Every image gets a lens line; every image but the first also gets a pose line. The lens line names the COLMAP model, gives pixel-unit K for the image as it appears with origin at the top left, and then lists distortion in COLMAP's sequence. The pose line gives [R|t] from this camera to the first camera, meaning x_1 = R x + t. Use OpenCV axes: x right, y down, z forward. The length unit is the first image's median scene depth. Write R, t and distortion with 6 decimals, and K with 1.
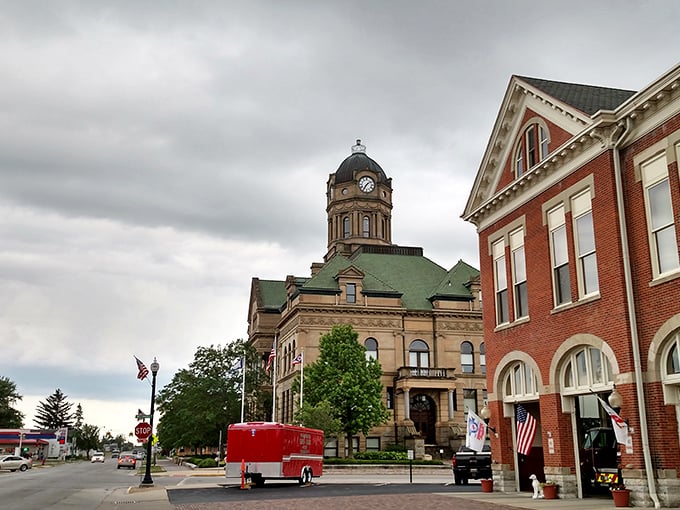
lens RADIAL K [[834.6, 0, 340.0], [0, 834.6, 255.0], [0, 0, 1]] dist [0.136635, 0.007440]
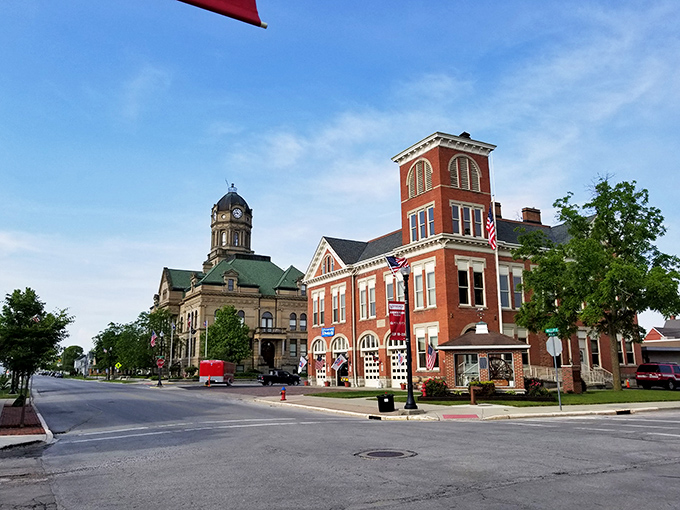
lens RADIAL K [[589.1, 0, 340.0], [0, 589.1, 255.0], [0, 0, 1]] dist [-0.001119, -0.000808]
pose [[0.970944, 0.051368, 0.233728, -0.059045], [-0.058532, 0.998002, 0.023812, -0.062716], [-0.232038, -0.036801, 0.972010, -0.276903]]
